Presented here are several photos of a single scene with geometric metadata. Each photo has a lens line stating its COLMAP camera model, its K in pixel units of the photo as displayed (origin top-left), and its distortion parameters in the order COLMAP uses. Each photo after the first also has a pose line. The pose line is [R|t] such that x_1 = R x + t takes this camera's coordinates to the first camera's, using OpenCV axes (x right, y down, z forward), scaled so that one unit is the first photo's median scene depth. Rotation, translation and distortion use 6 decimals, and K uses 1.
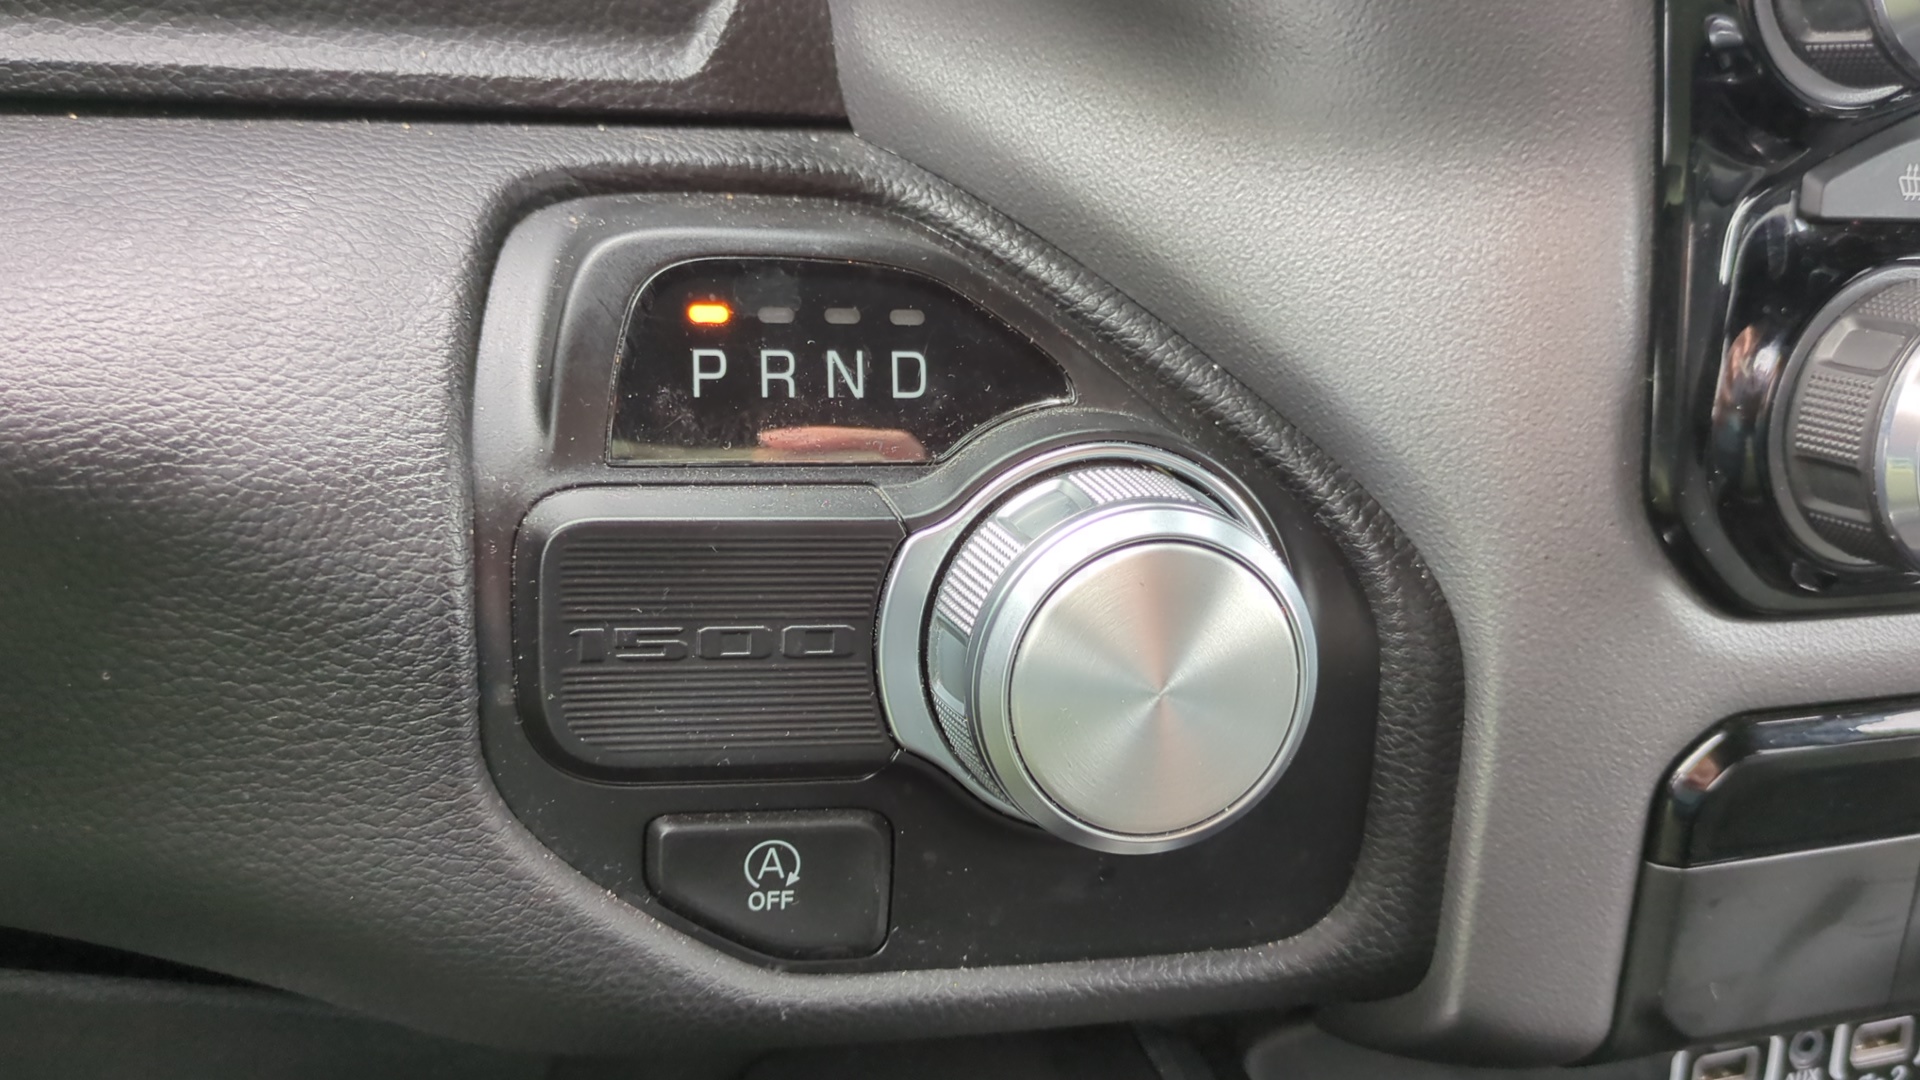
lens RADIAL K [[1613.8, 0, 892.1], [0, 1613.8, 551.5], [0, 0, 1]] dist [0.043771, -0.070144]
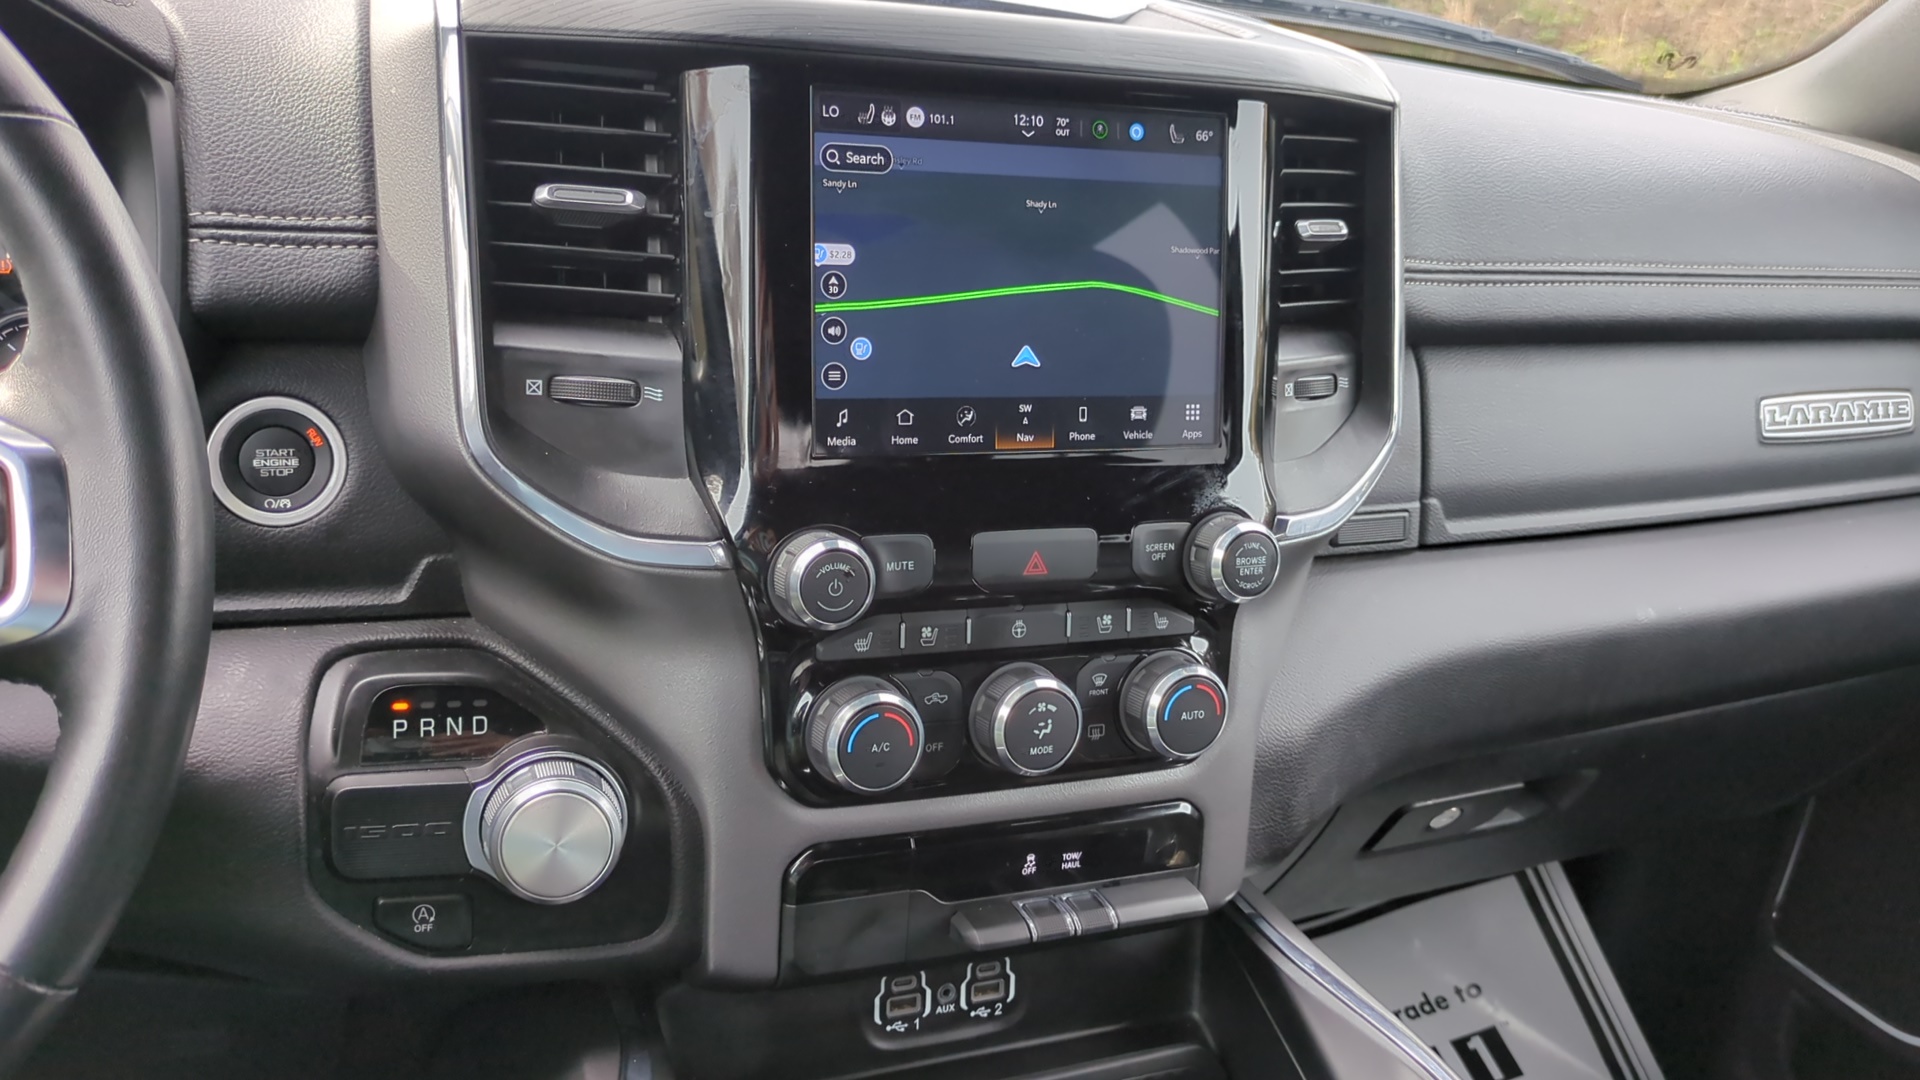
lens RADIAL K [[1613.8, 0, 951.0], [0, 1613.8, 544.0], [0, 0, 1]] dist [0.043771, -0.070144]
pose [[0.996302, -0.011889, 0.085094, 0.559686], [0.017905, 0.997367, -0.070280, -0.206161], [-0.084034, 0.071544, 0.993891, -1.733321]]
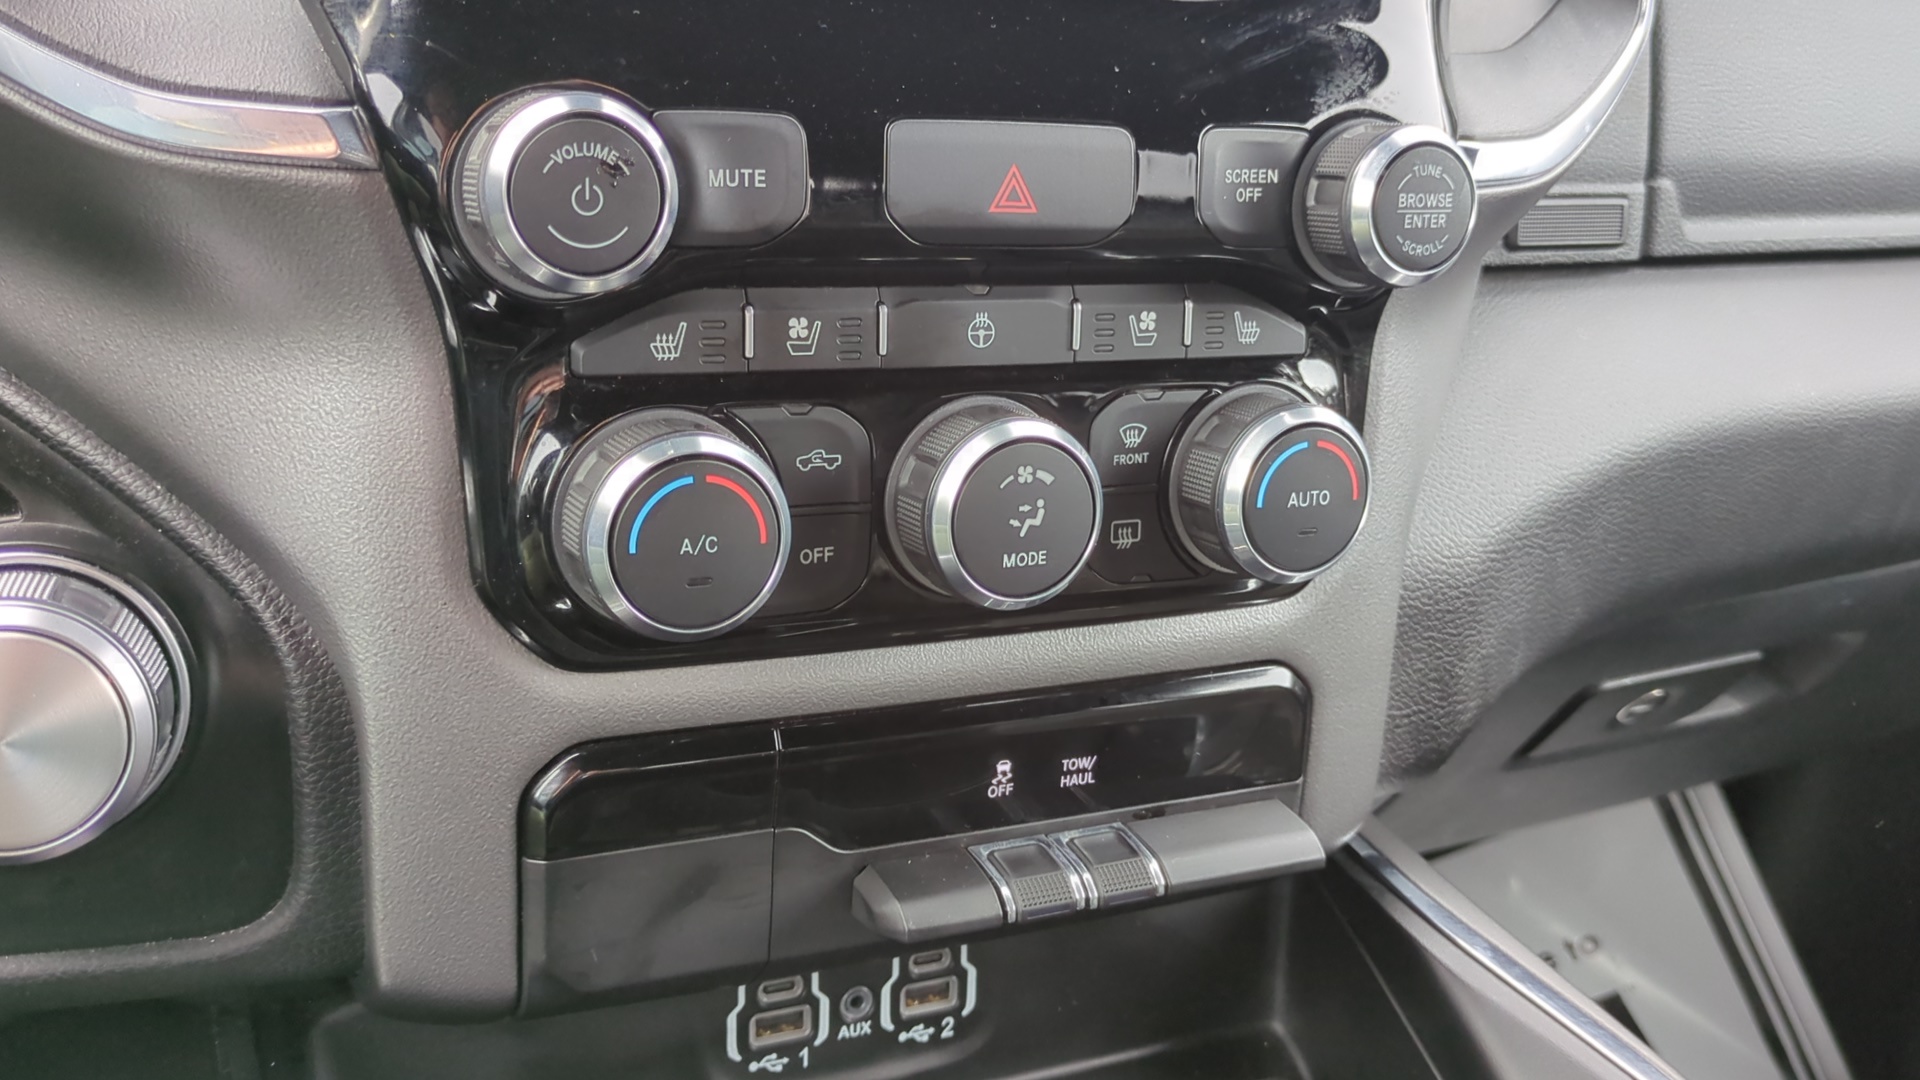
lens RADIAL K [[1756.9, 0, 957.1], [0, 1756.9, 543.8], [0, 0, 1]] dist [0.019375, -0.042243]
pose [[0.994003, -0.019855, 0.107535, 0.721582], [0.021204, 0.999710, -0.011416, -0.041509], [-0.107277, 0.013628, 0.994136, -0.492555]]
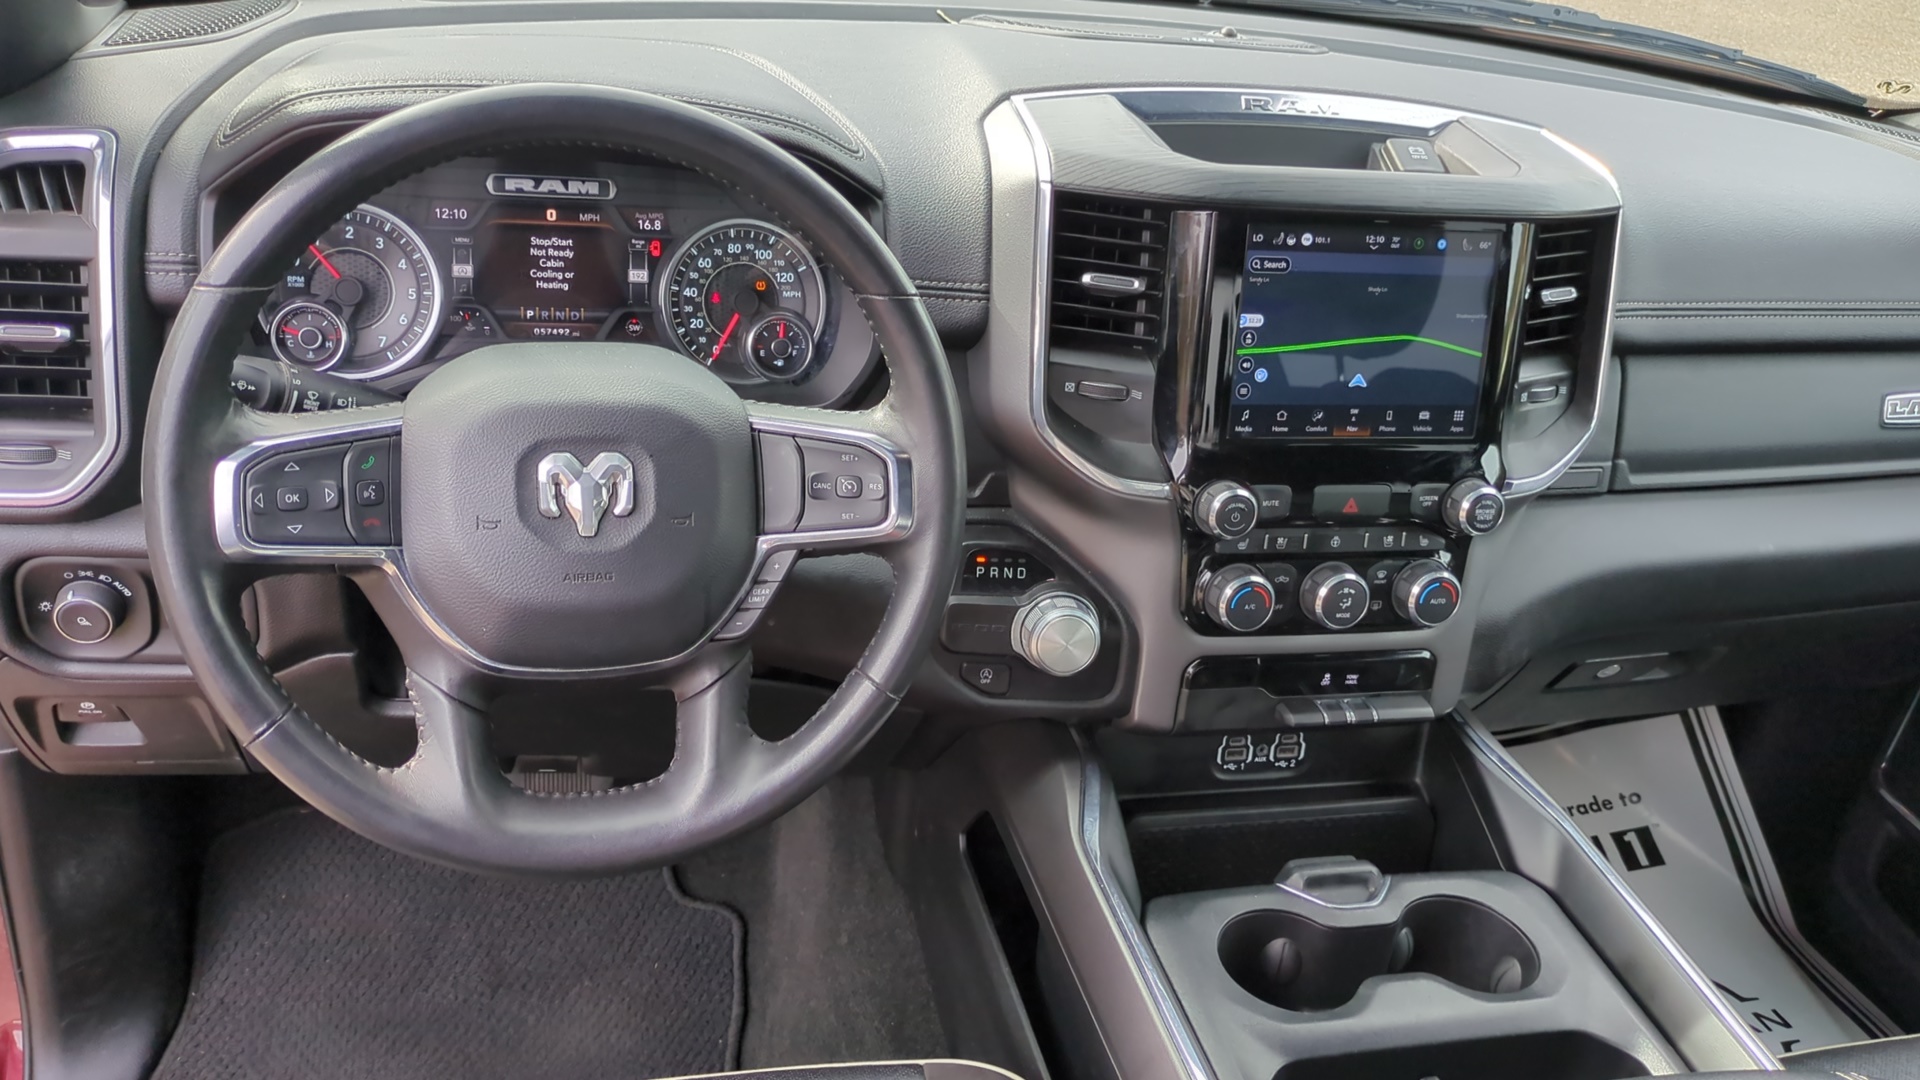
lens RADIAL K [[1613.8, 0, 947.0], [0, 1613.8, 538.4], [0, 0, 1]] dist [0.043771, -0.070144]
pose [[0.996488, 0.063204, -0.054932, 0.045204], [-0.059427, 0.995923, 0.067868, -0.516822], [0.058997, -0.064365, 0.996181, -3.688824]]
